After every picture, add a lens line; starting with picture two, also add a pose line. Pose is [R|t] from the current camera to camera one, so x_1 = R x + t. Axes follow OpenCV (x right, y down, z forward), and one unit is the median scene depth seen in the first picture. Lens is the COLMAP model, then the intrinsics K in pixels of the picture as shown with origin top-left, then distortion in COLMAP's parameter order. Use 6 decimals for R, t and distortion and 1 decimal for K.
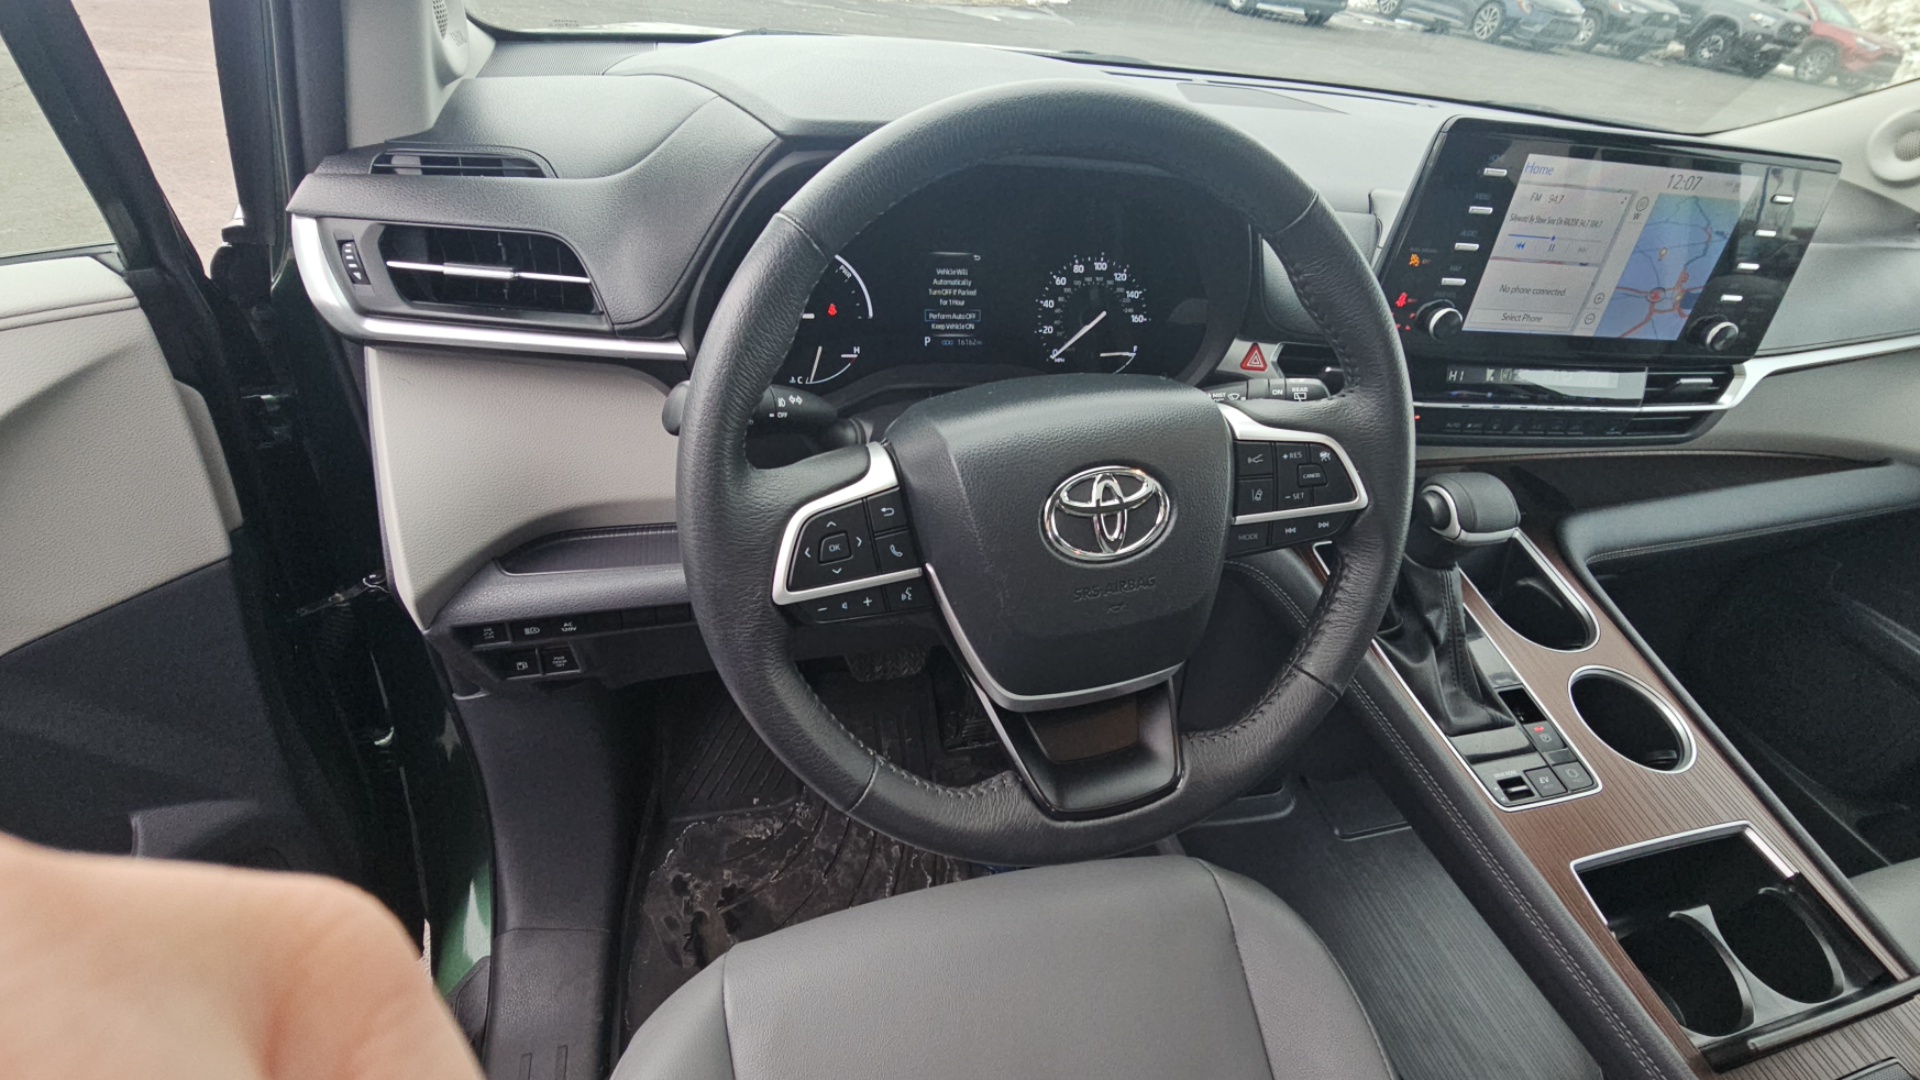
lens RADIAL K [[868.6, 0, 980.2], [0, 868.6, 544.6], [0, 0, 1]] dist [0.003699, -0.000712]
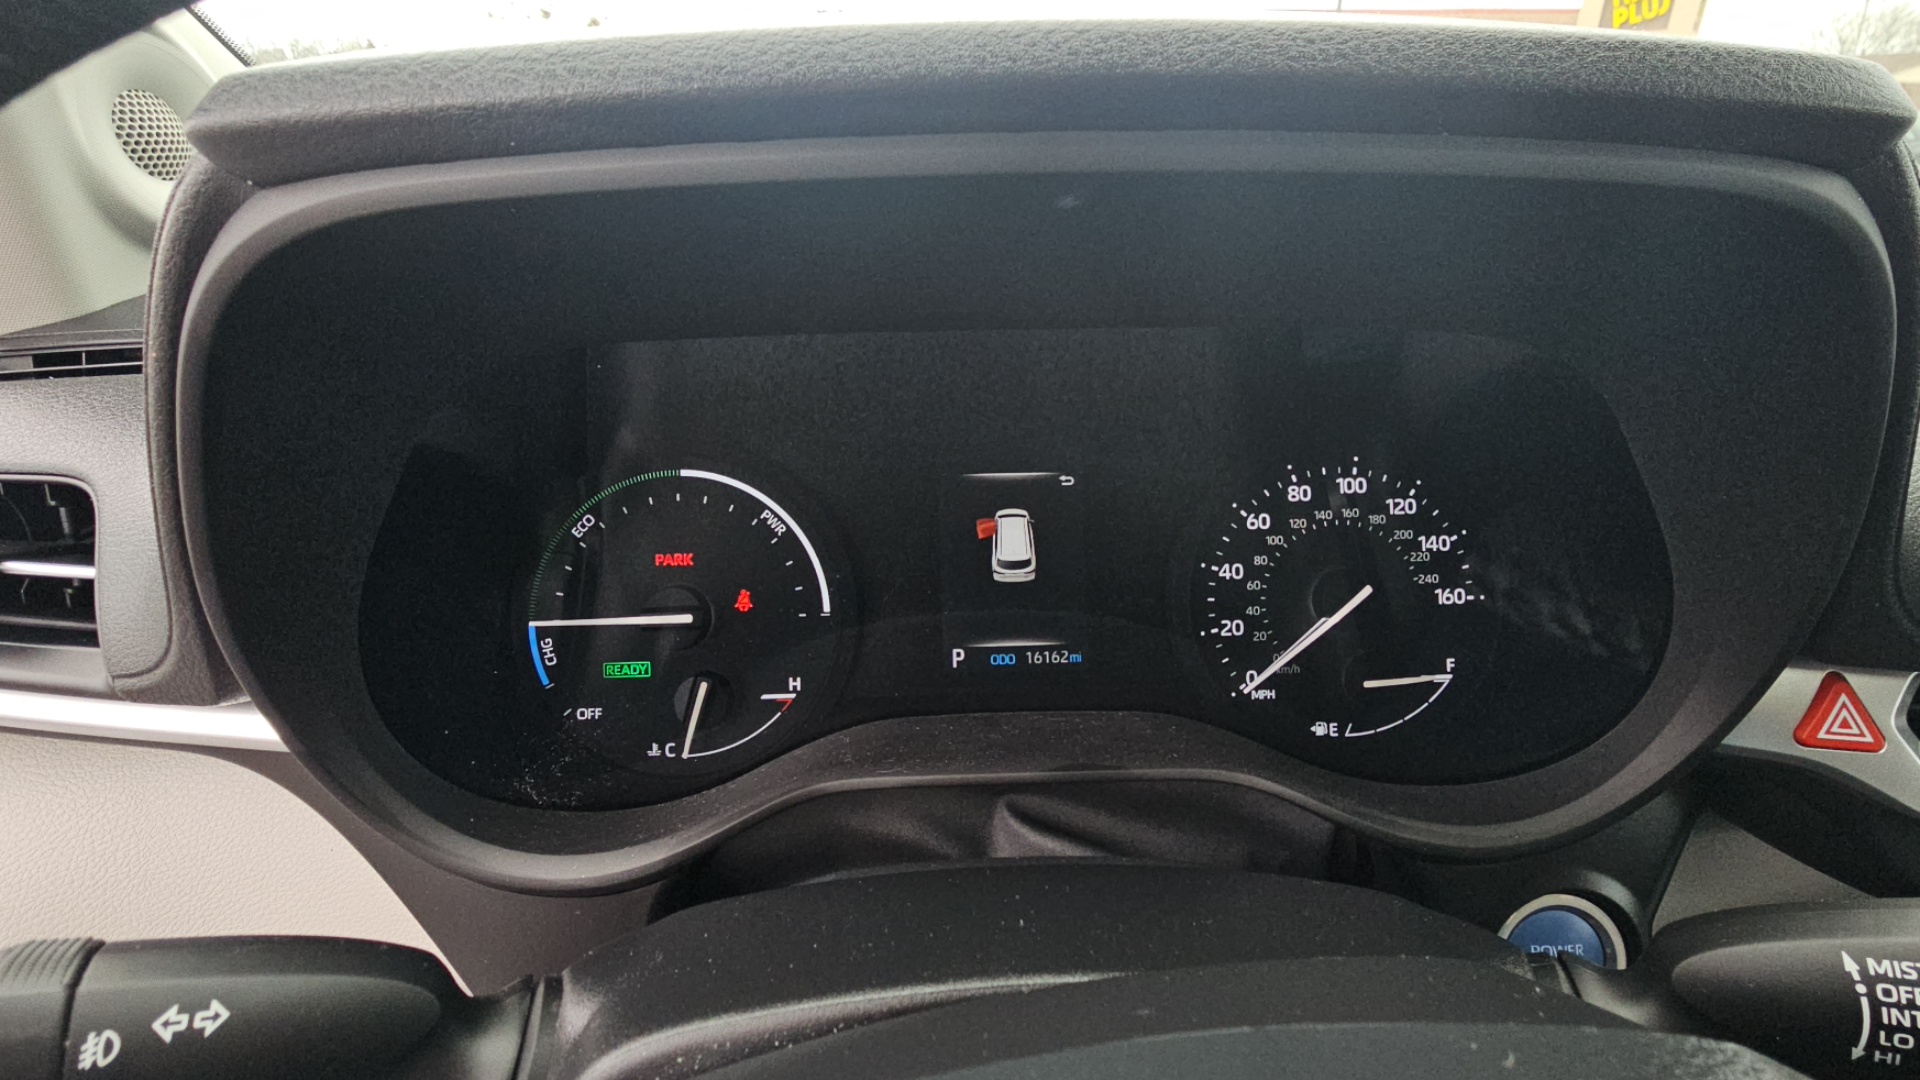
lens RADIAL K [[871.5, 0, 984.8], [0, 871.5, 543.9], [0, 0, 1]] dist [0.010547, 0.000025]
pose [[0.964306, -0.025158, -0.263594, 0.077186], [-0.038068, 0.971963, -0.232031, -0.186957], [0.262041, 0.233783, 0.936312, 0.559015]]
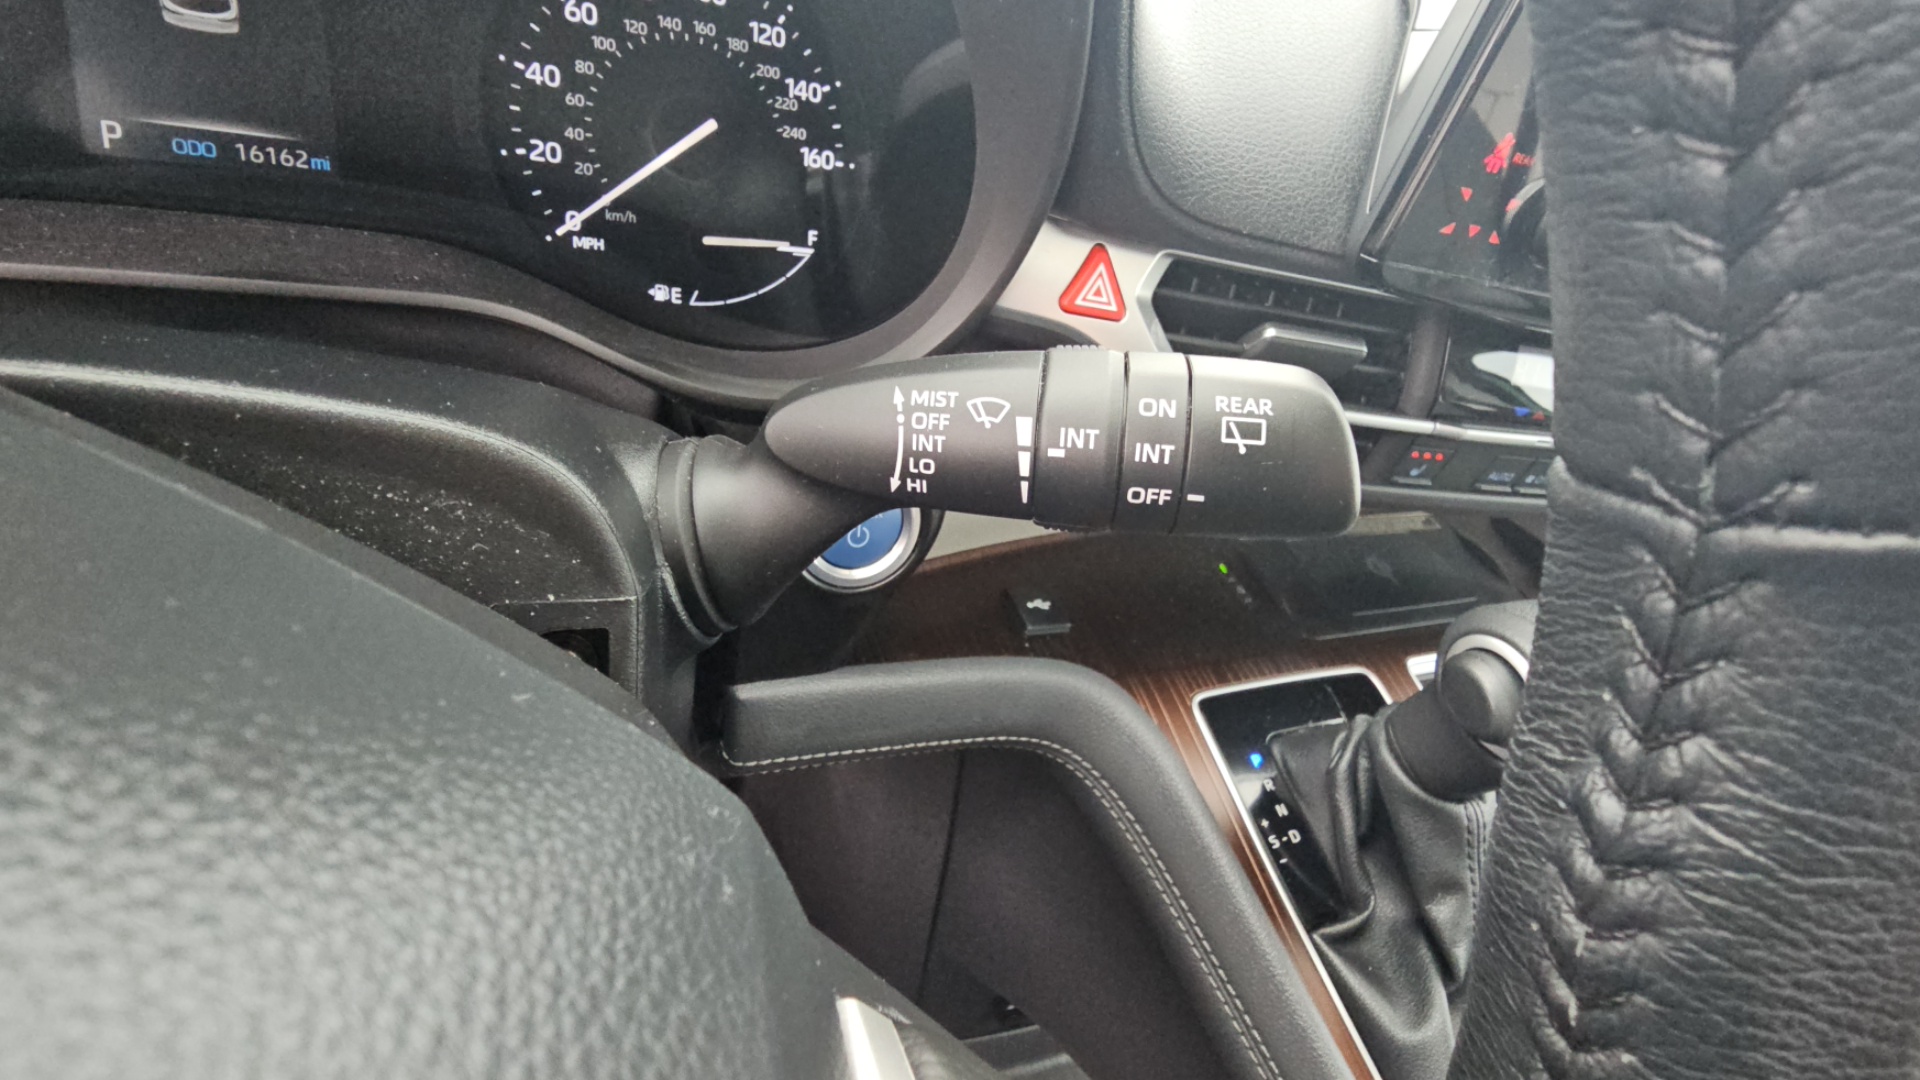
lens RADIAL K [[865.2, 0, 981.6], [0, 865.2, 540.9], [0, 0, 1]] dist [0.006547, -0.004554]
pose [[0.985525, 0.048481, 0.162450, 0.211121], [-0.058590, 0.996594, 0.058024, -0.123082], [-0.159084, -0.066702, 0.985009, 0.630446]]
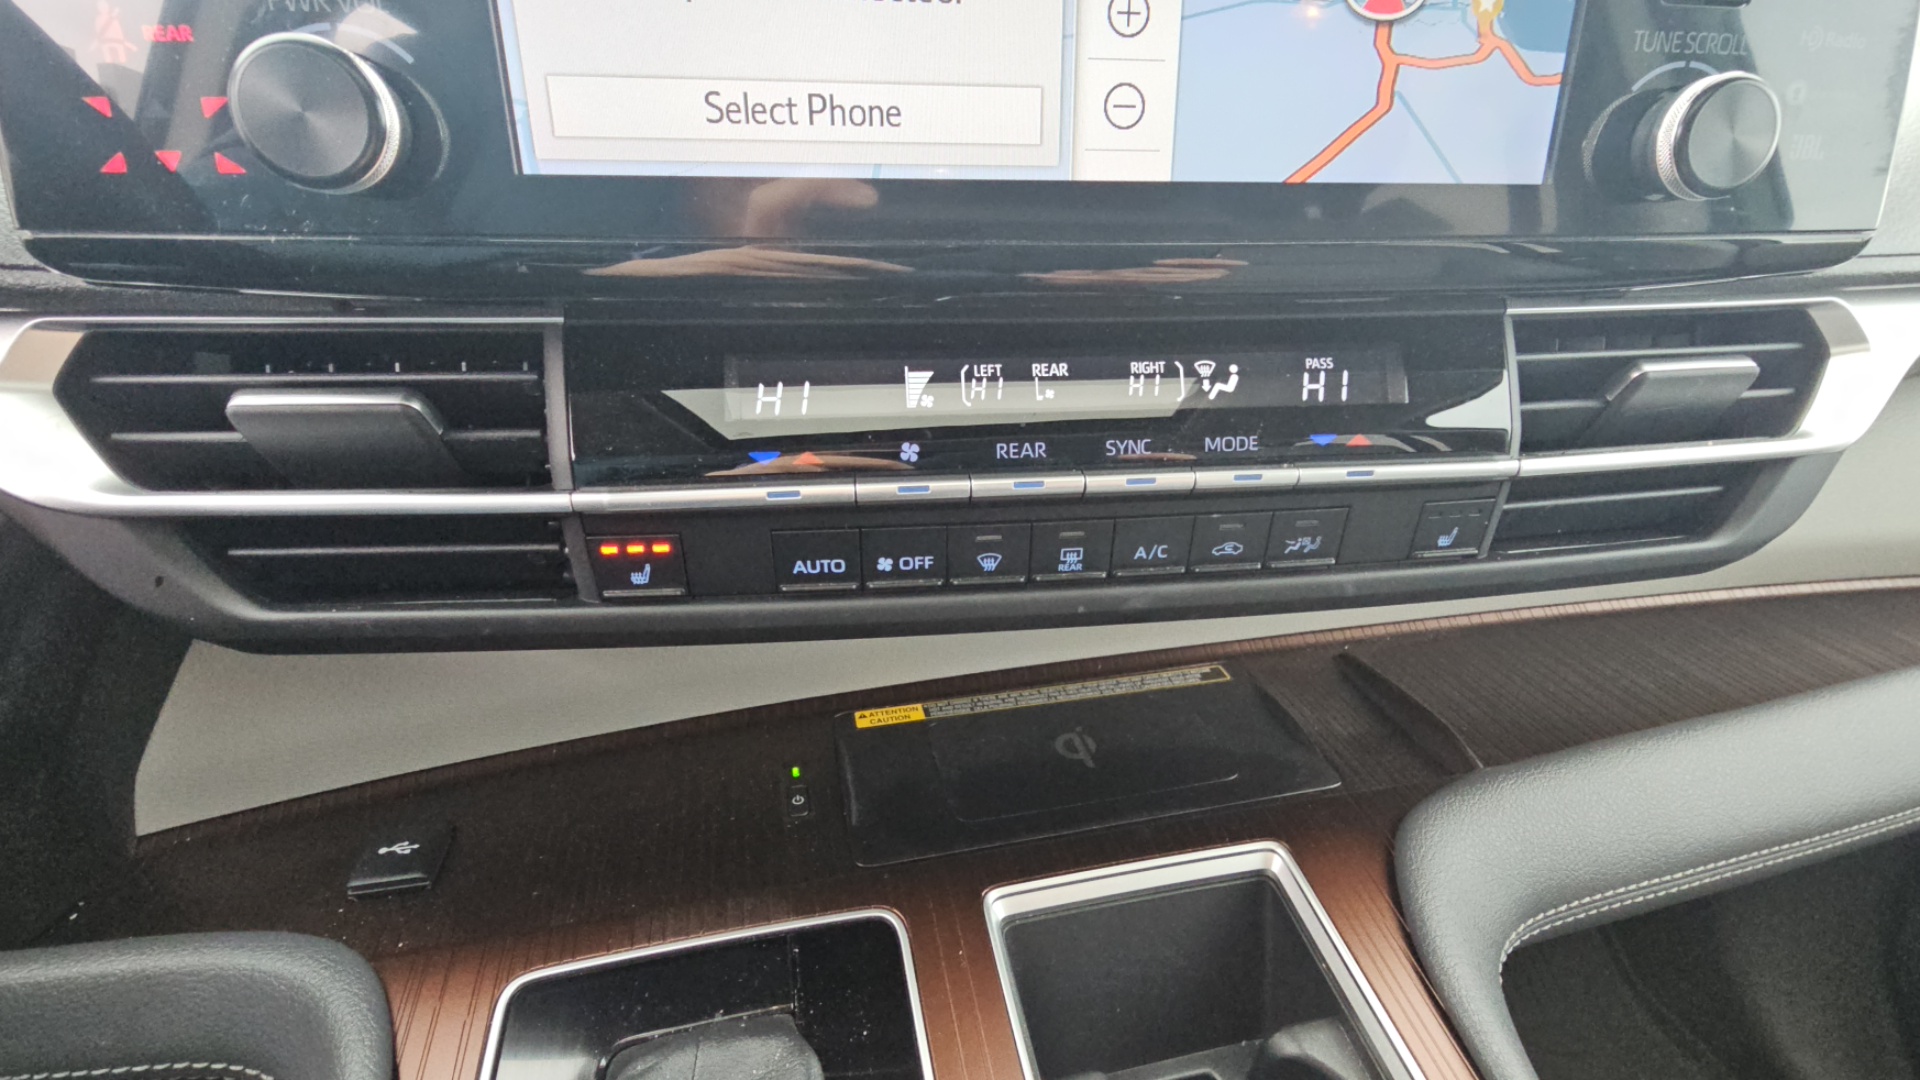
lens RADIAL K [[865.2, 0, 981.6], [0, 865.2, 540.9], [0, 0, 1]] dist [0.006547, -0.004554]
pose [[0.993083, -0.079922, -0.086016, 0.668188], [0.058789, 0.972594, -0.224956, -0.083874], [0.101638, 0.218343, 0.970565, 0.778549]]
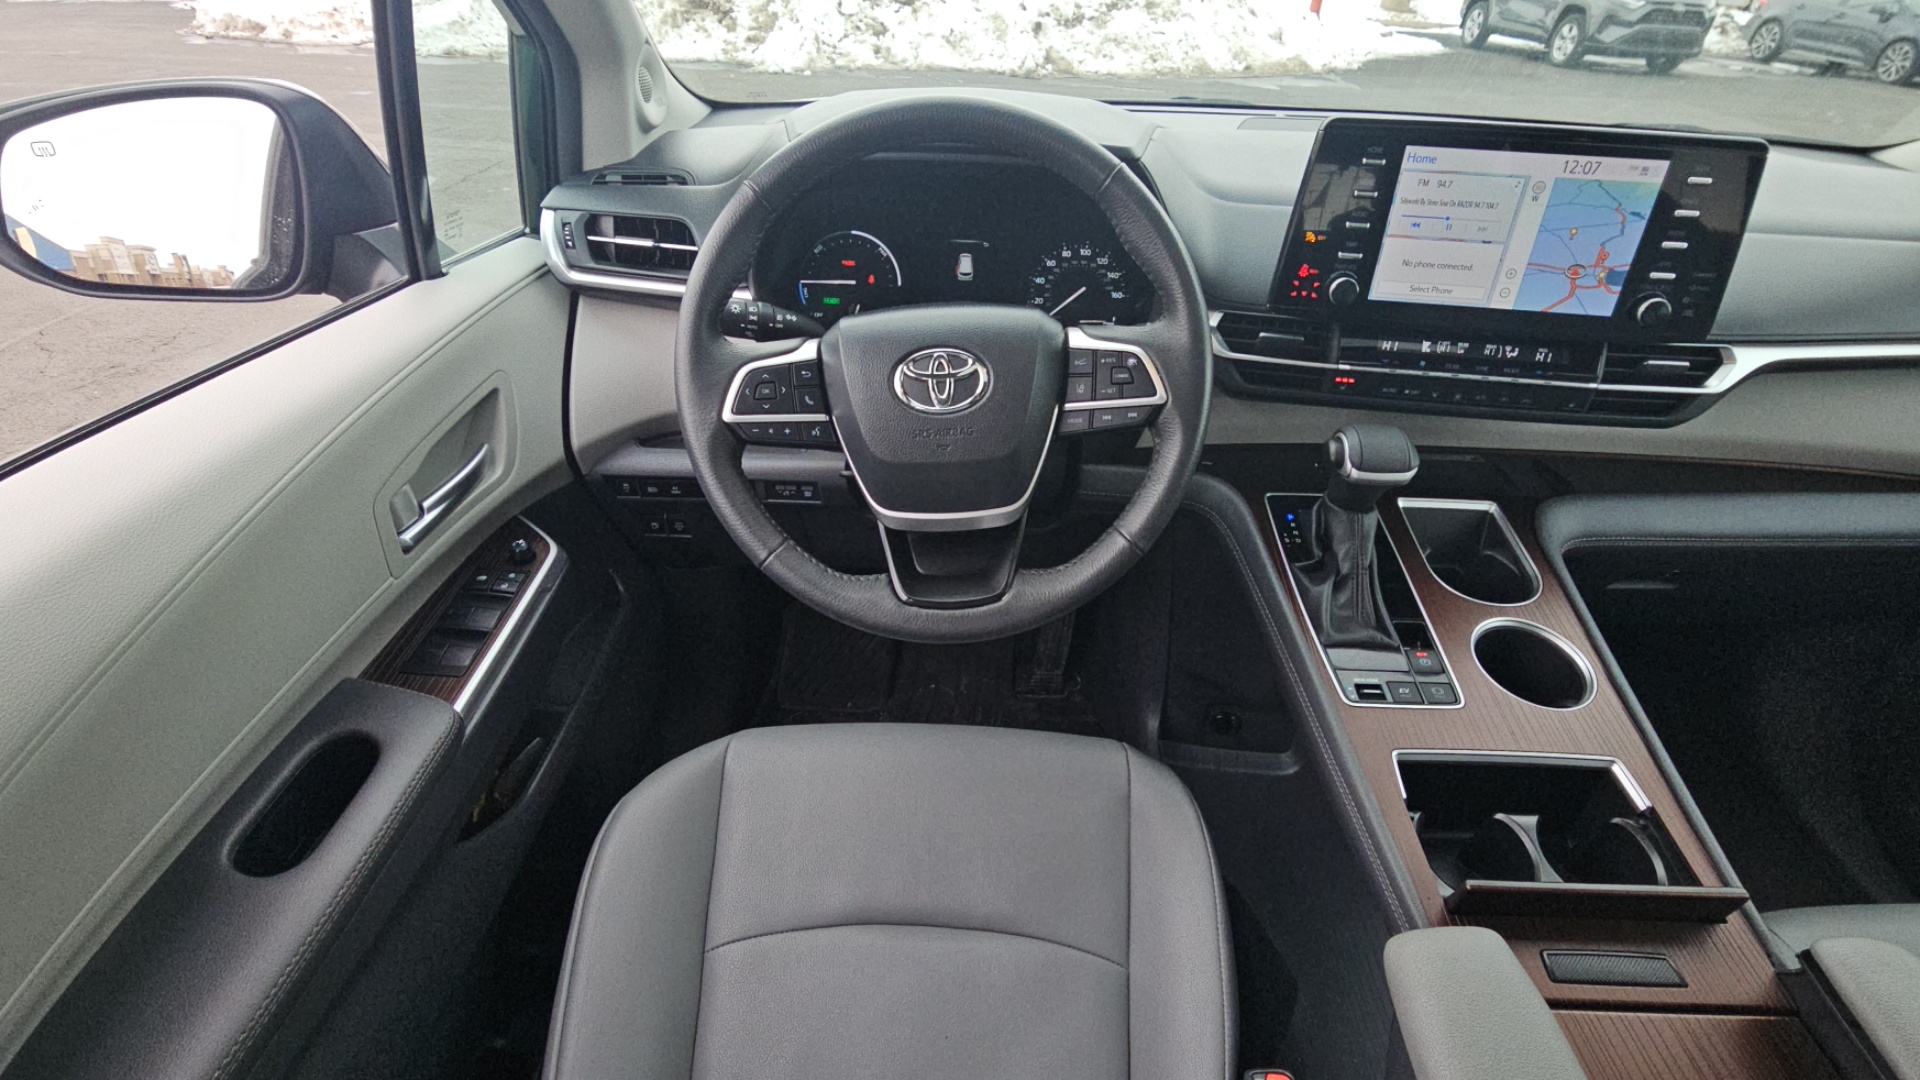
lens RADIAL K [[865.2, 0, 981.6], [0, 865.2, 540.9], [0, 0, 1]] dist [0.006547, -0.004554]
pose [[0.953516, 0.089485, -0.287749, 0.408556], [-0.110405, 0.992235, -0.057280, 0.191207], [0.280389, 0.086386, 0.955991, -0.216192]]
